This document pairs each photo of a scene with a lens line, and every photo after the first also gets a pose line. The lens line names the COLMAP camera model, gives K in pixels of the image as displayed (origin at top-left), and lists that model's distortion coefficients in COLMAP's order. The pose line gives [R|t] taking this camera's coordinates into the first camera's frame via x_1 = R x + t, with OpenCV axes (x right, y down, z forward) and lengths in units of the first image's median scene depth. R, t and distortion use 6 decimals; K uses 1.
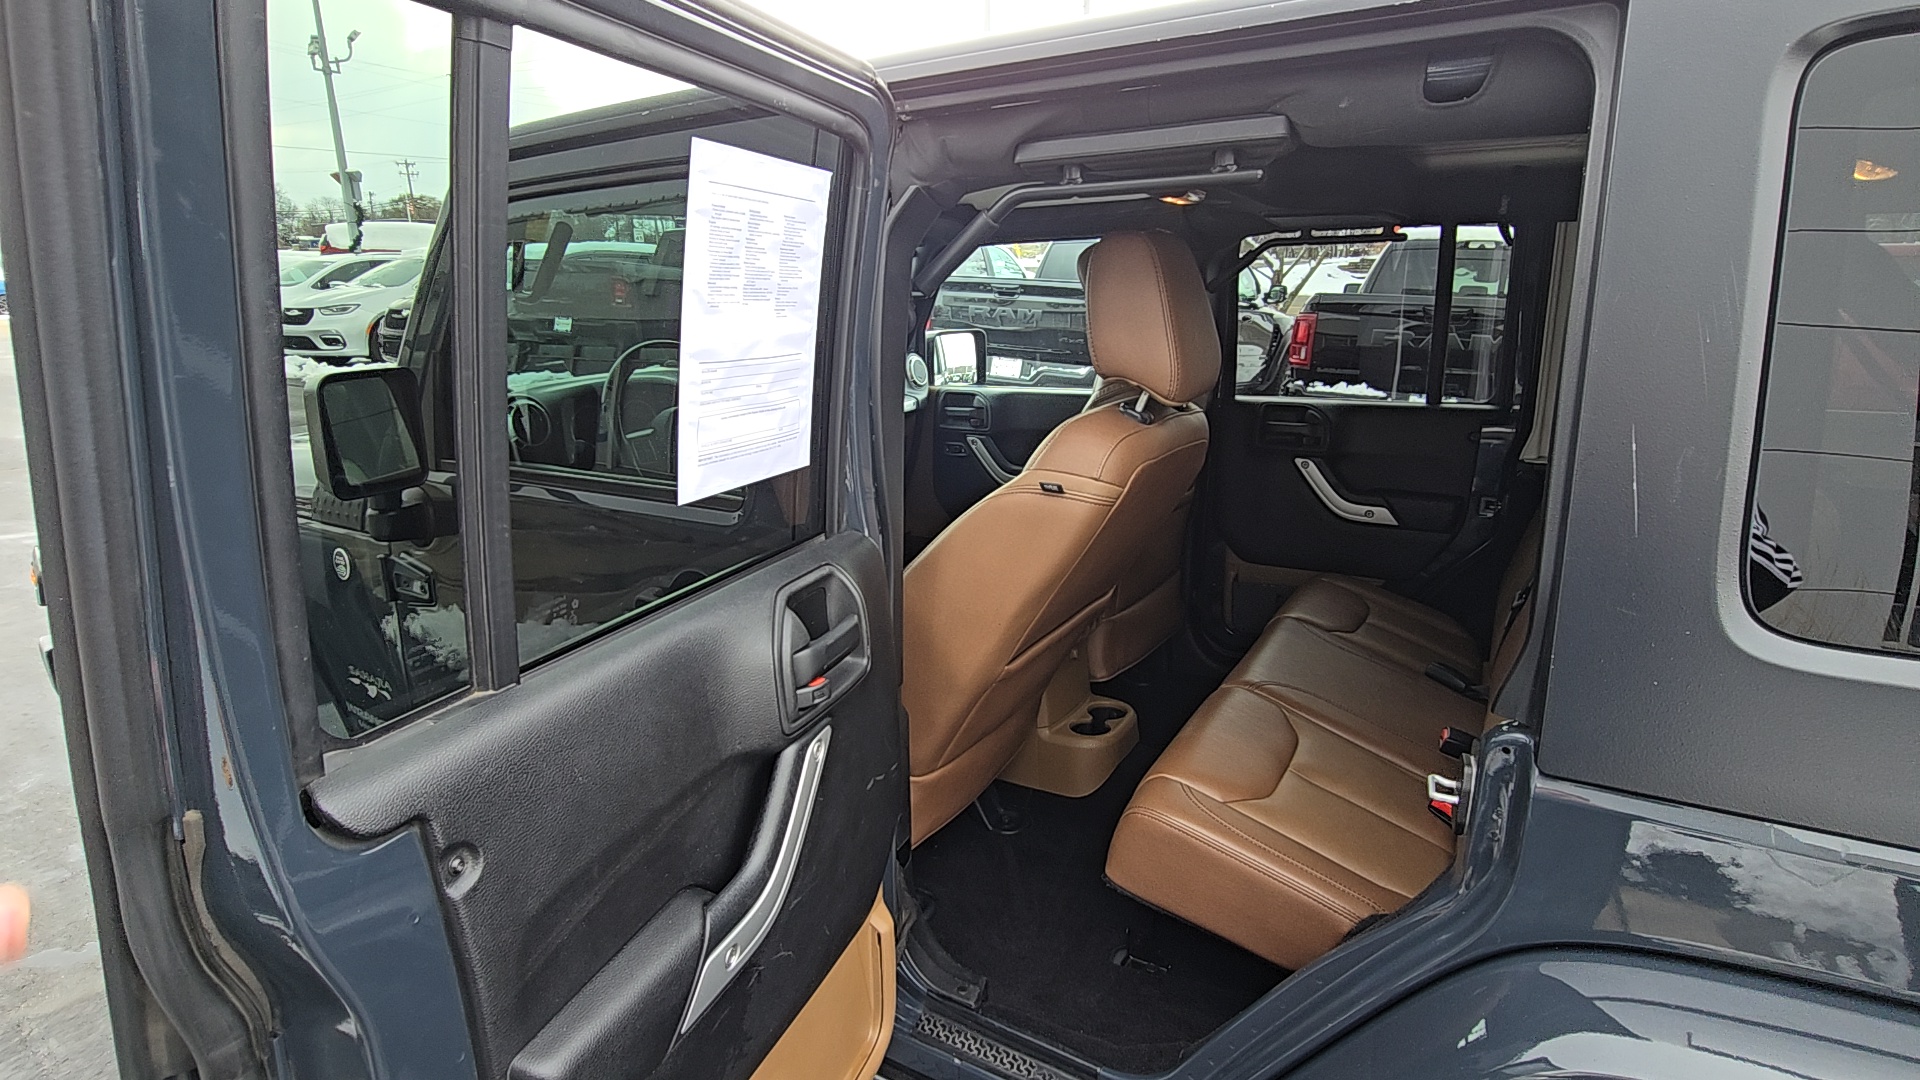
lens RADIAL K [[965.4, 0, 952.5], [0, 965.4, 543.0], [0, 0, 1]] dist [-0.001141, 0.000272]
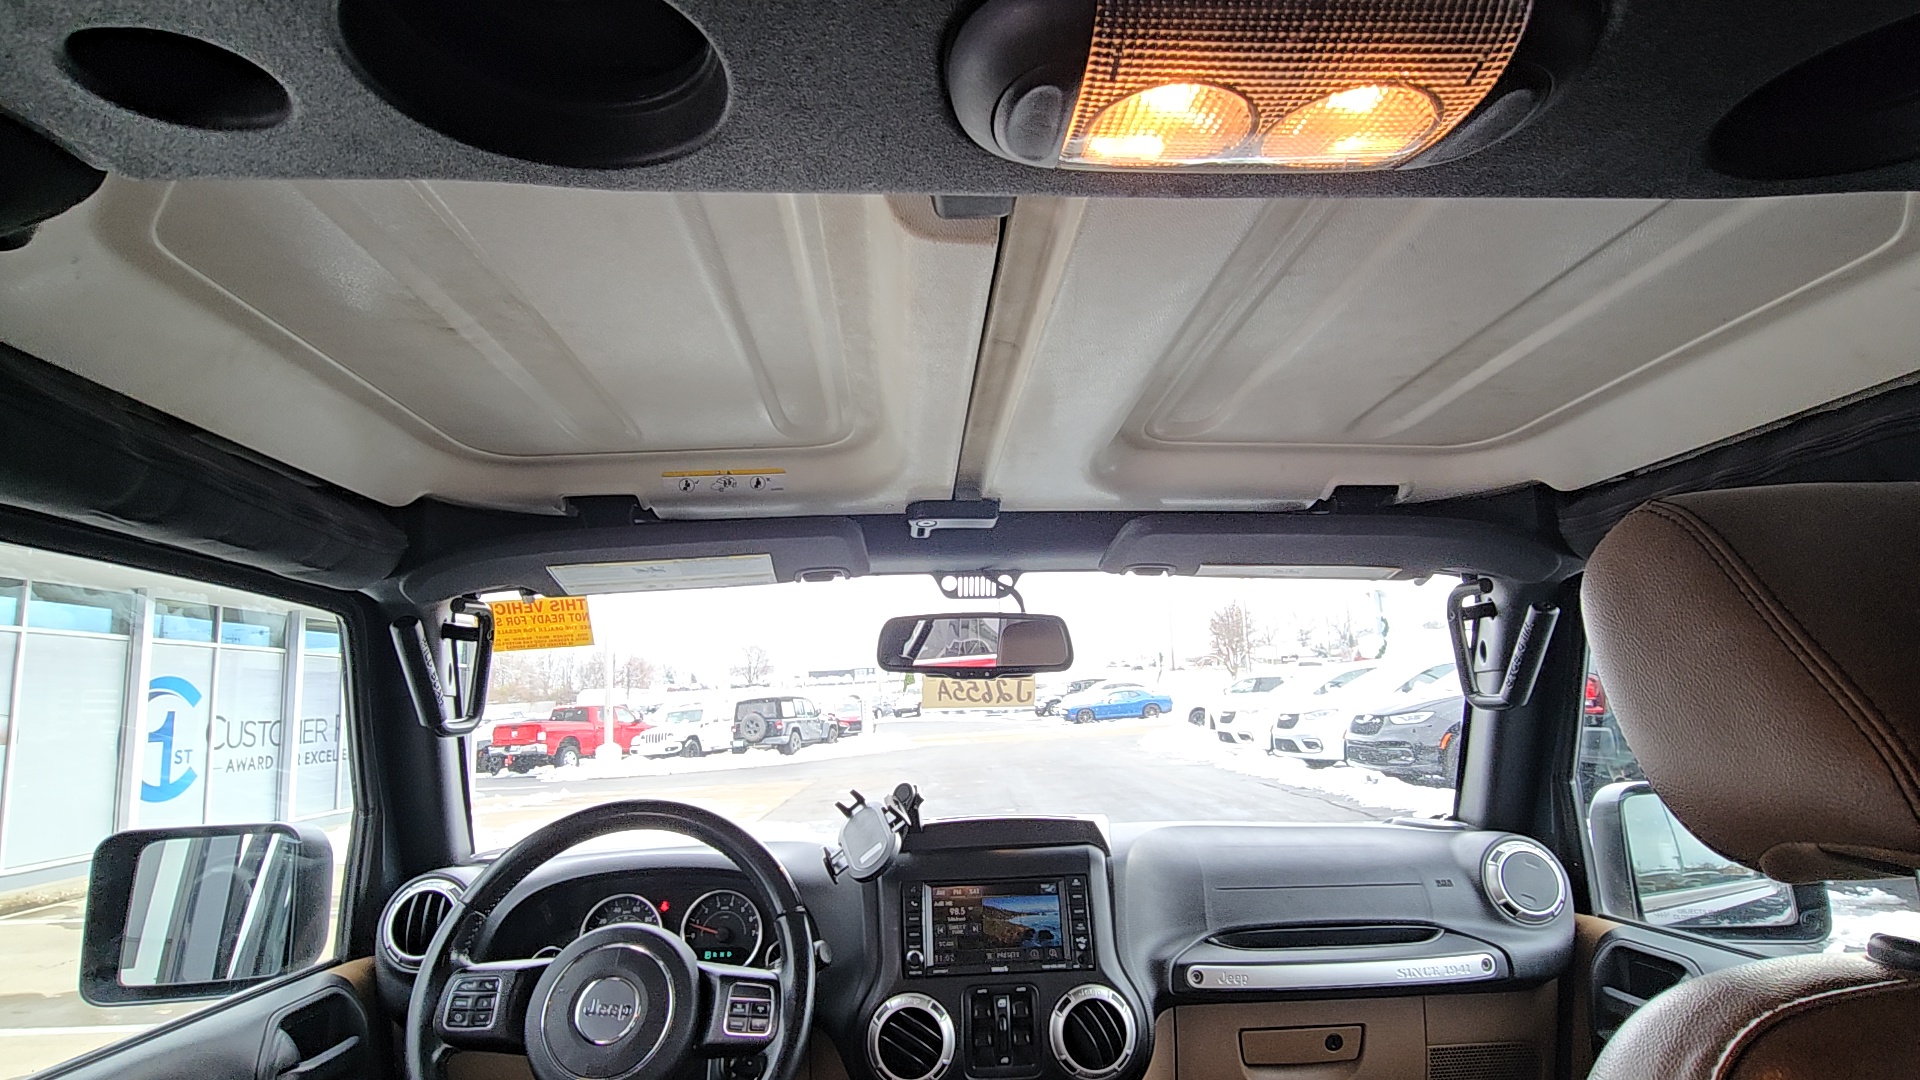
lens RADIAL K [[965.4, 0, 951.3], [0, 965.4, 551.1], [0, 0, 1]] dist [-0.001141, 0.000272]
pose [[0.543405, -0.143983, -0.827031, 0.066277], [-0.190952, 0.938155, -0.288796, -0.047404], [0.817464, 0.314857, 0.482304, 0.177896]]
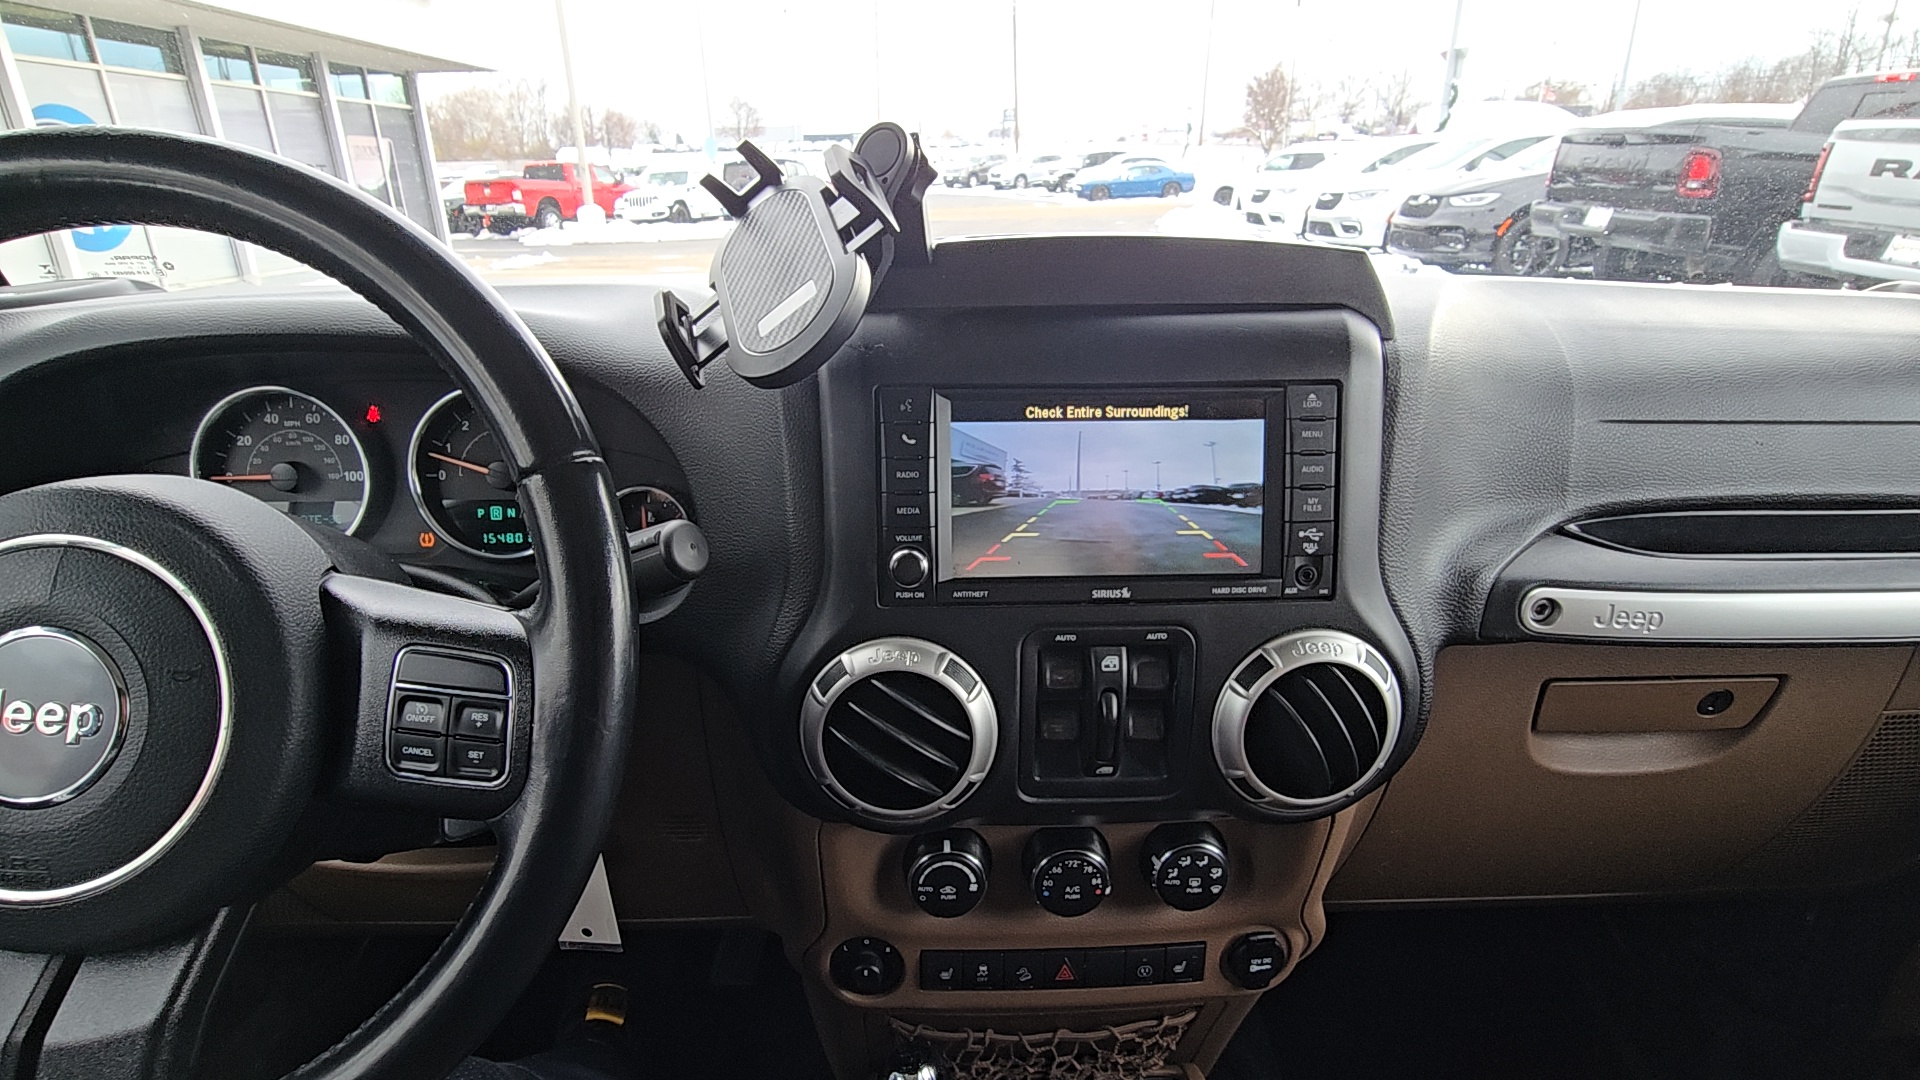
lens RADIAL K [[965.4, 0, 950.0], [0, 965.4, 551.8], [0, 0, 1]] dist [-0.001141, 0.000272]
pose [[0.538286, 0.307926, -0.784494, -0.008926], [-0.221096, 0.949853, 0.221126, -0.045645], [0.813244, 0.054420, 0.579373, 0.224745]]
